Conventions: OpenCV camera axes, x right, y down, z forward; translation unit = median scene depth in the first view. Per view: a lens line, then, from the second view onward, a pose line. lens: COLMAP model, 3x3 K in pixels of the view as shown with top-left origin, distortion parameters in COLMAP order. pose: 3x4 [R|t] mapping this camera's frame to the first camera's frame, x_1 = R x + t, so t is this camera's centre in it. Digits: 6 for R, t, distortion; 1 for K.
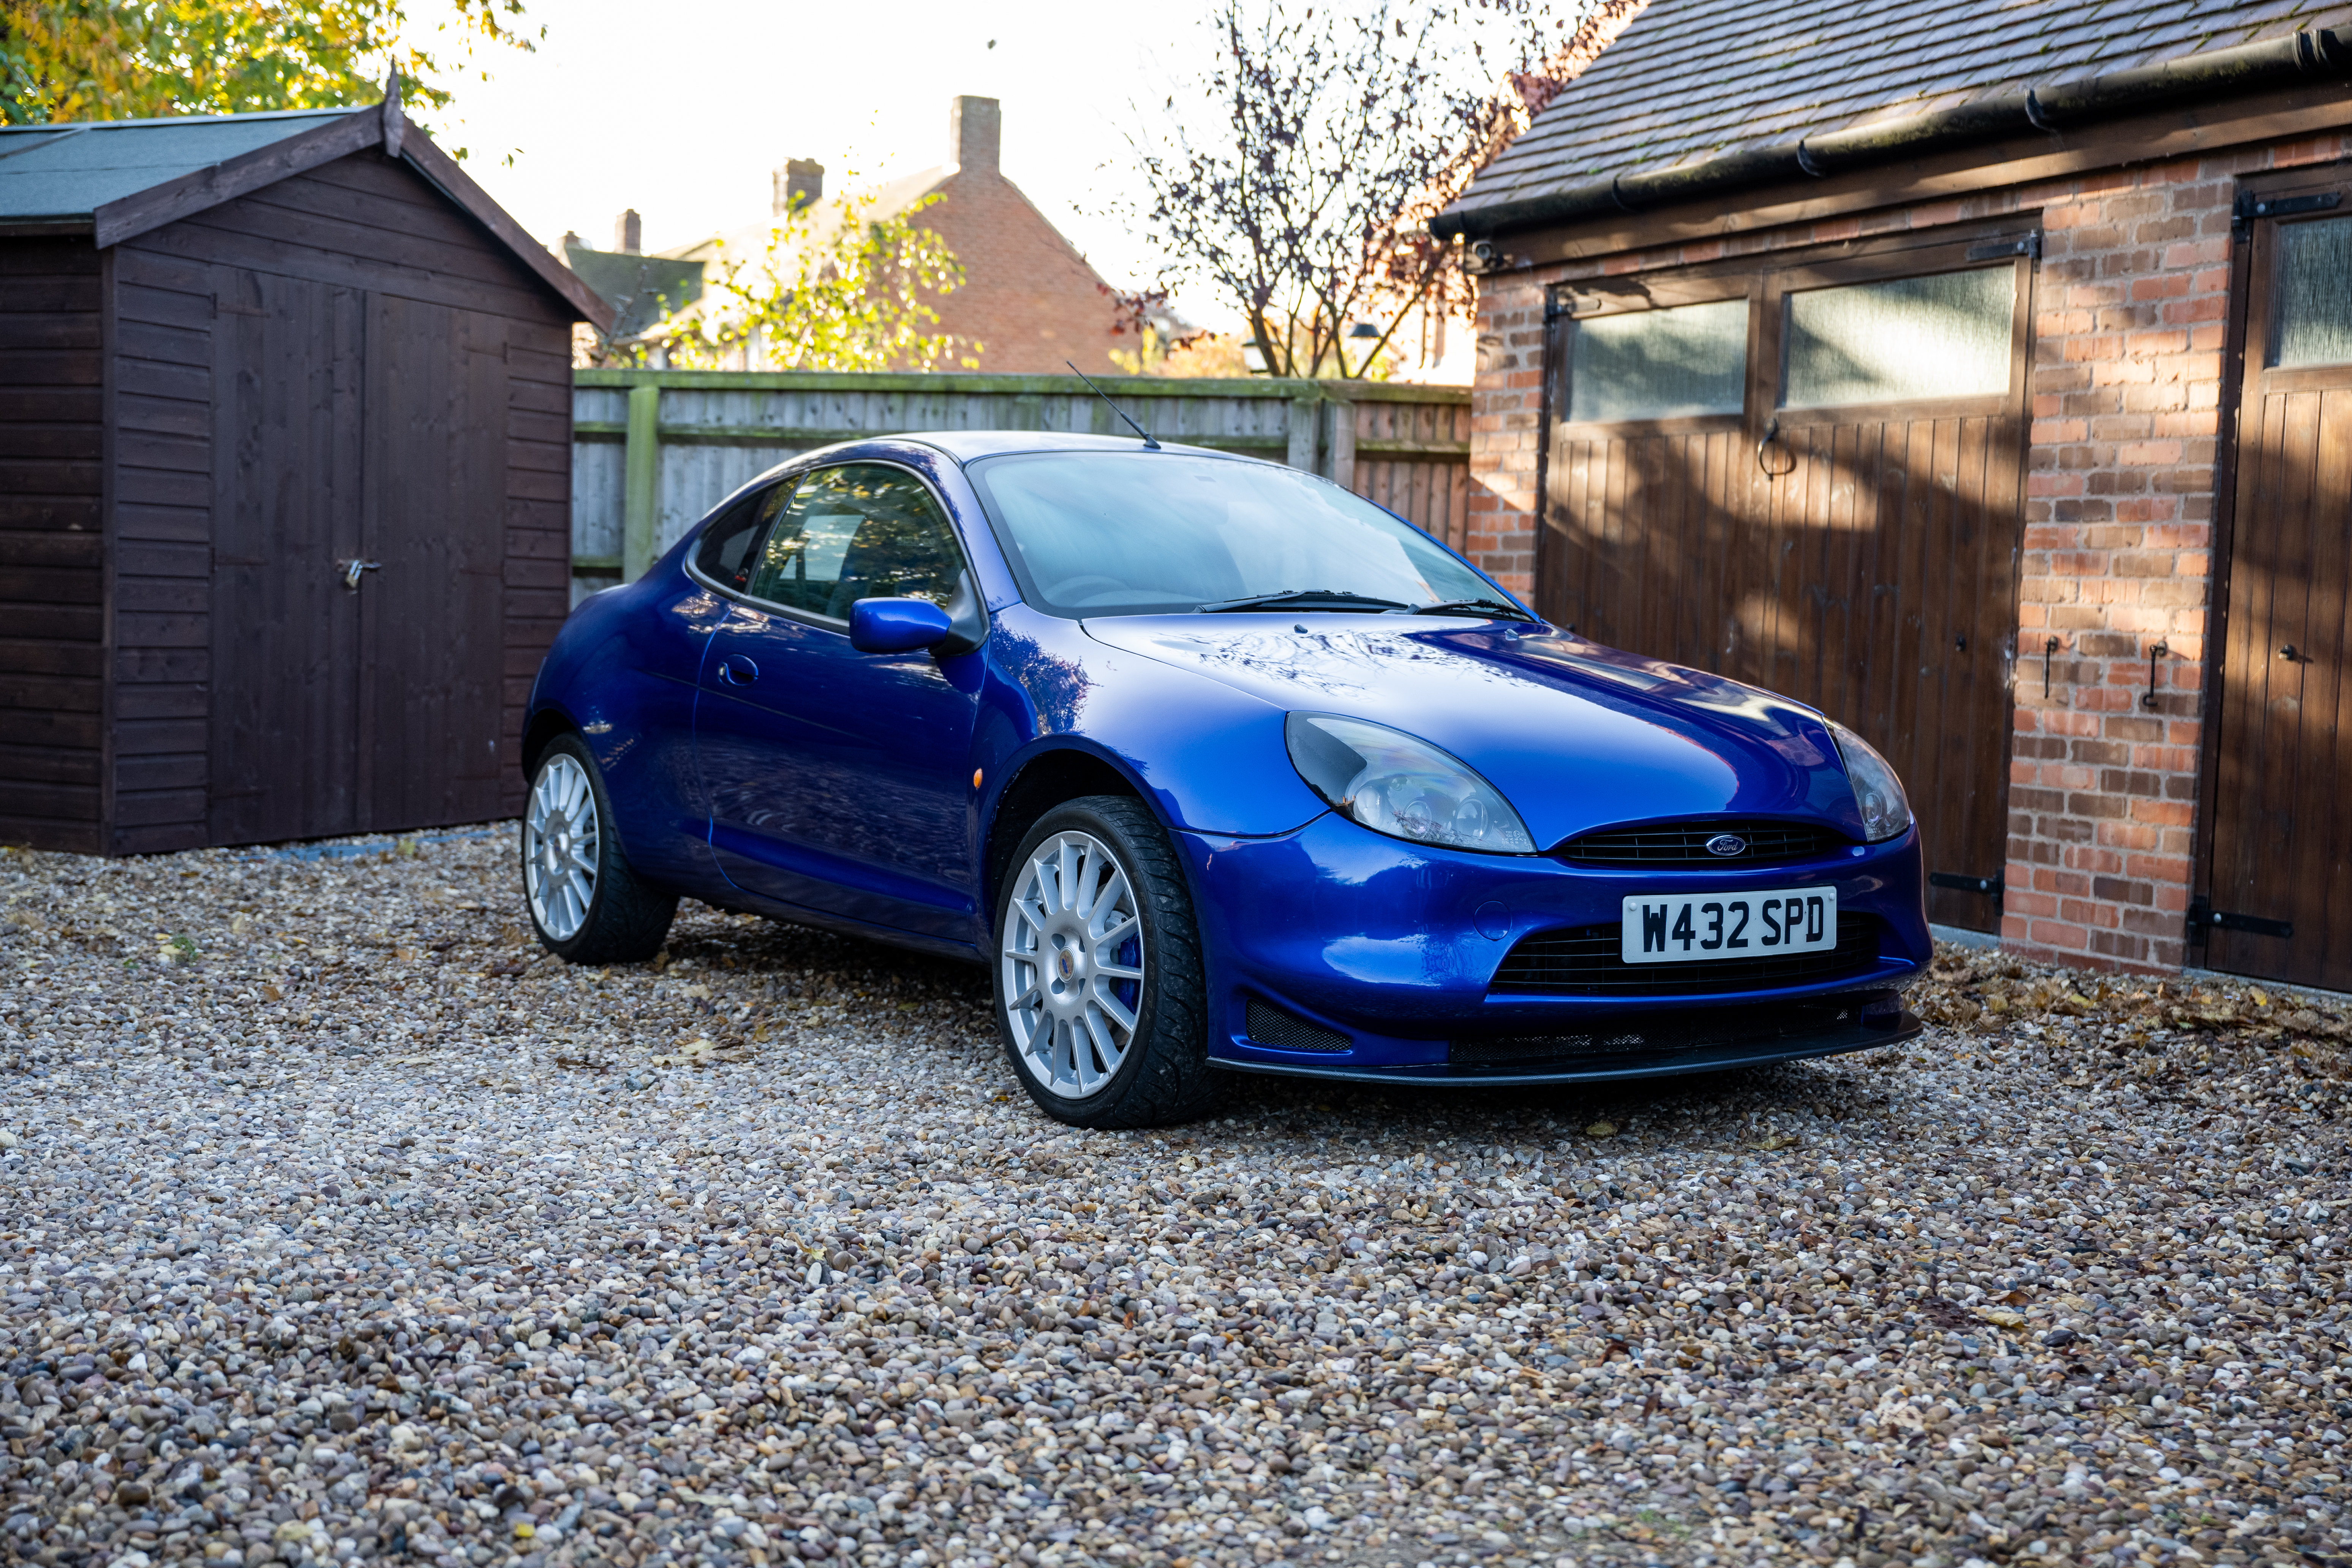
lens RADIAL K [[2630.7, 0, 1175.2], [0, 2630.7, 783.0], [0, 0, 1]] dist [0.015227, 0.000000]
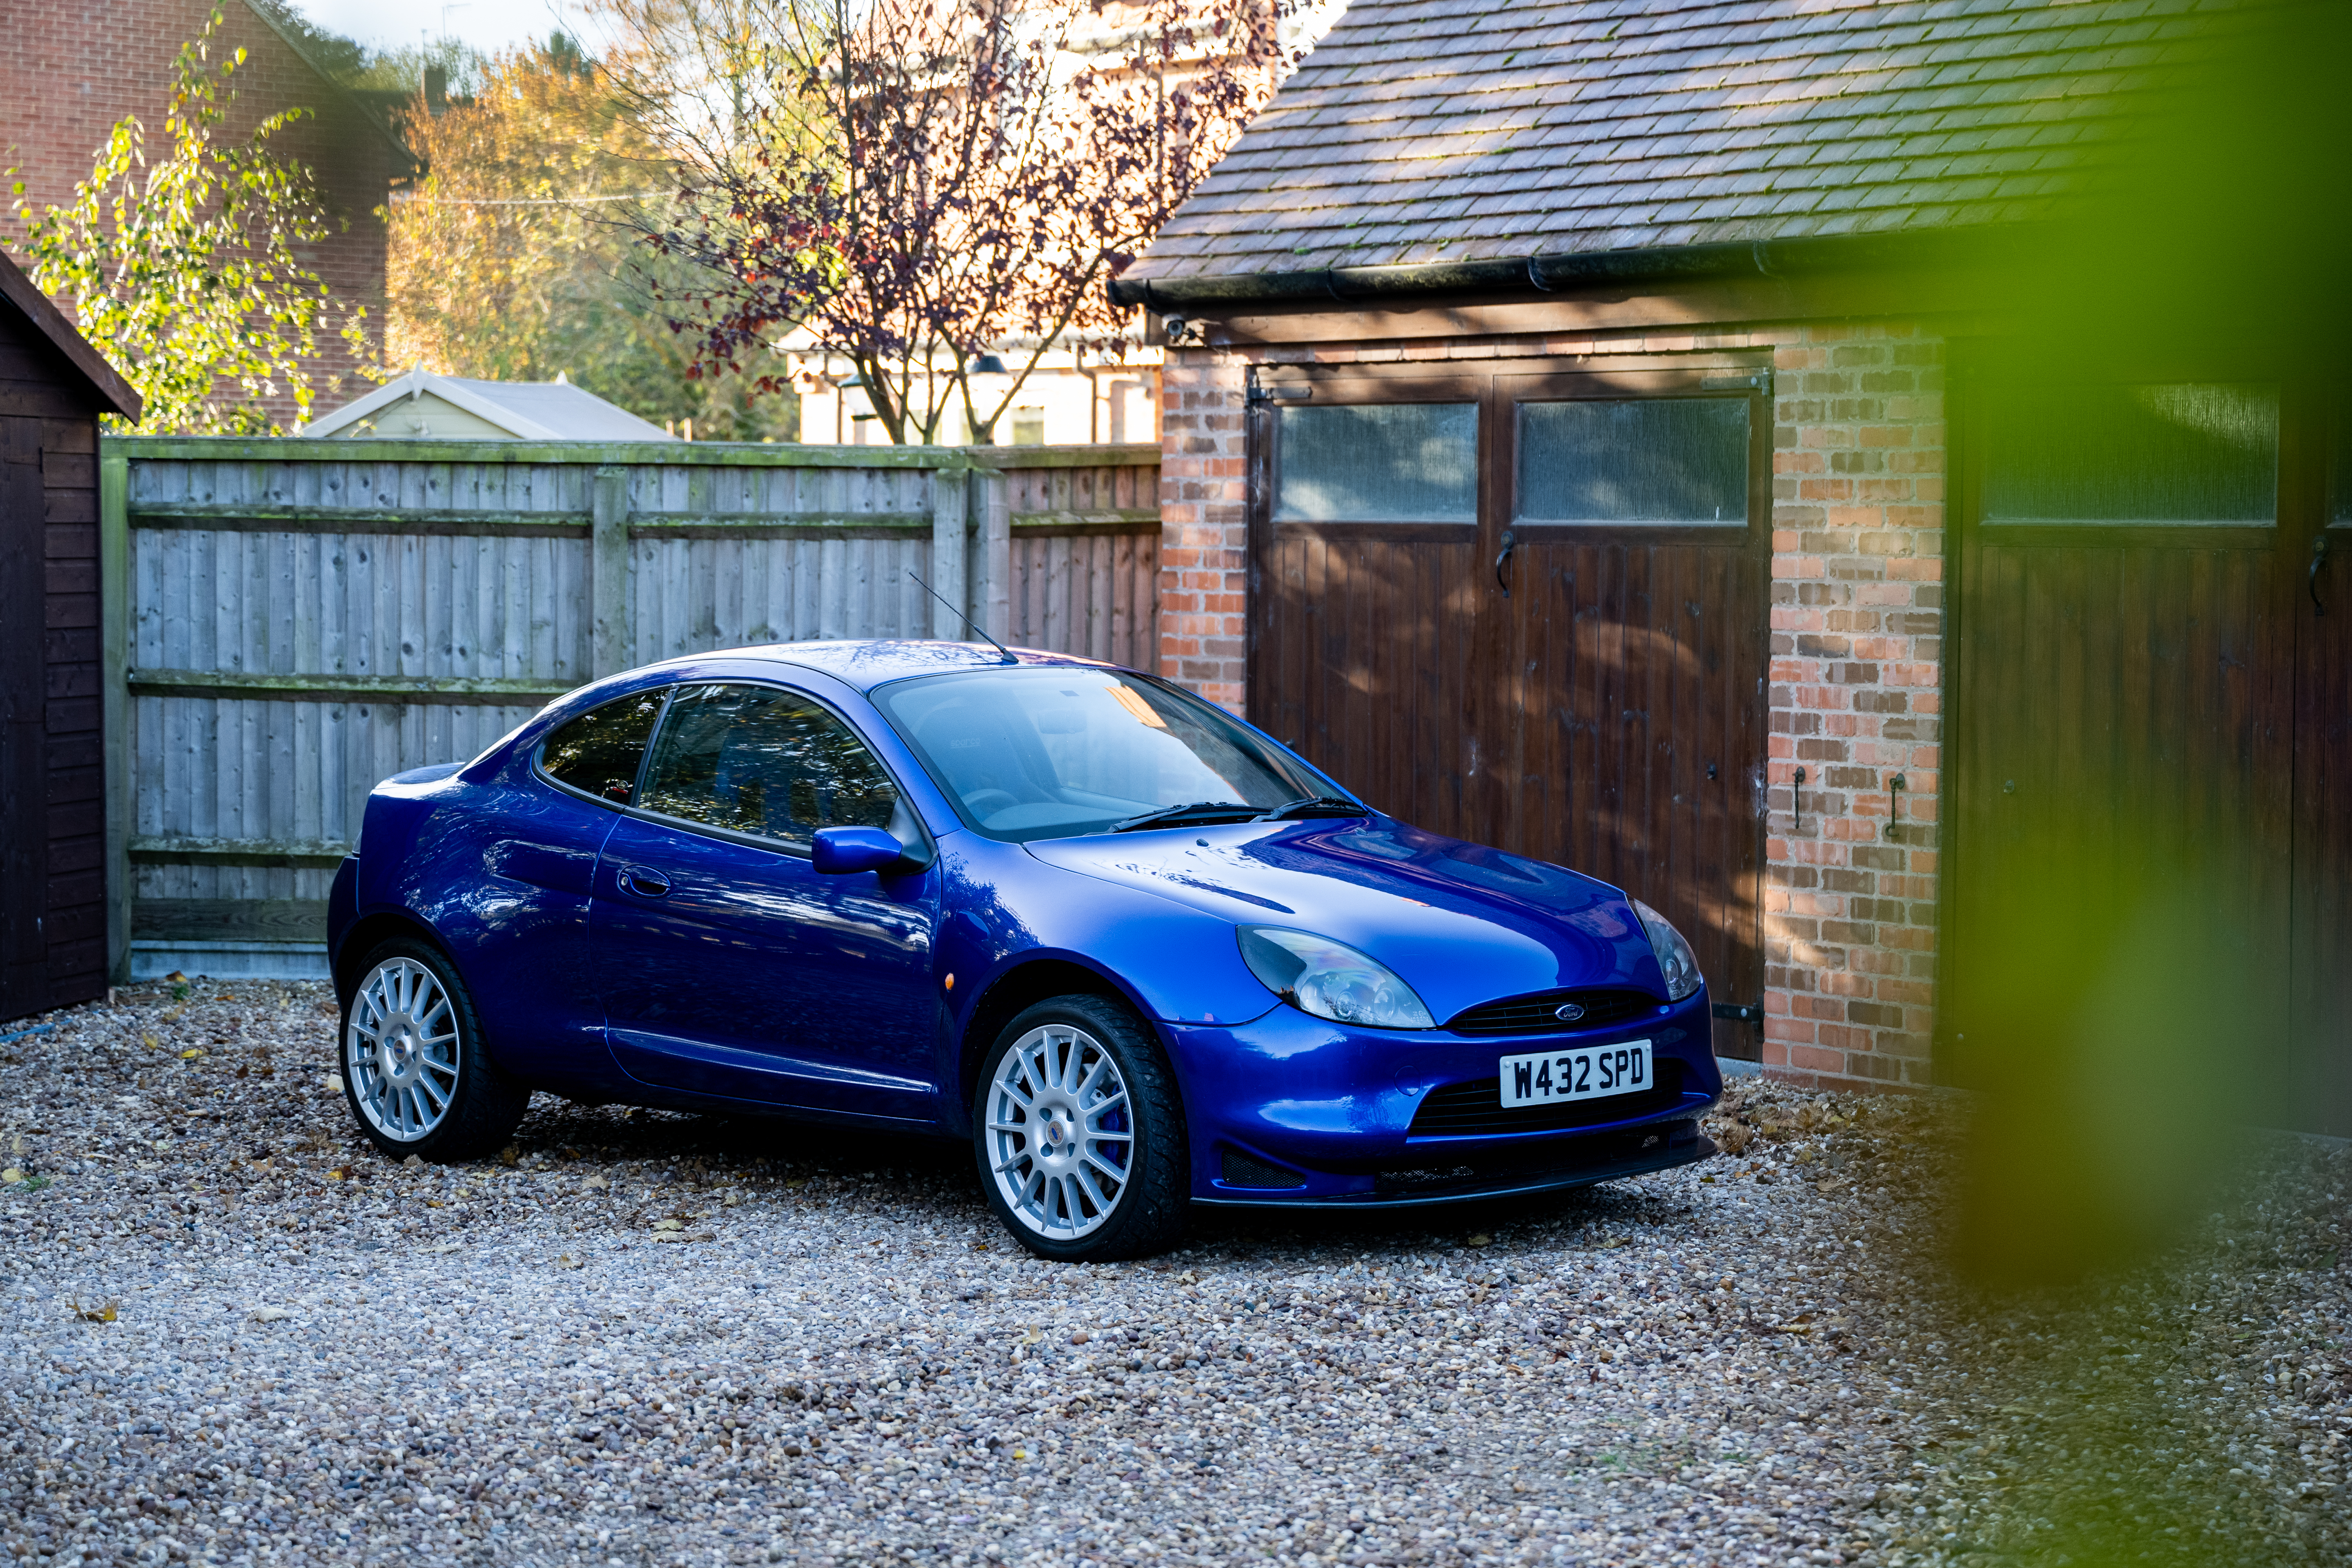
lens RADIAL K [[4522.1, 0, 1170.6], [0, 4522.1, 794.6], [0, 0, 1]] dist [0.062469, 0.000000]
pose [[0.982143, -0.039064, 0.184036, -0.358125], [0.040177, 0.999190, -0.002320, -0.079230], [-0.183796, 0.009673, 0.982917, -1.058922]]
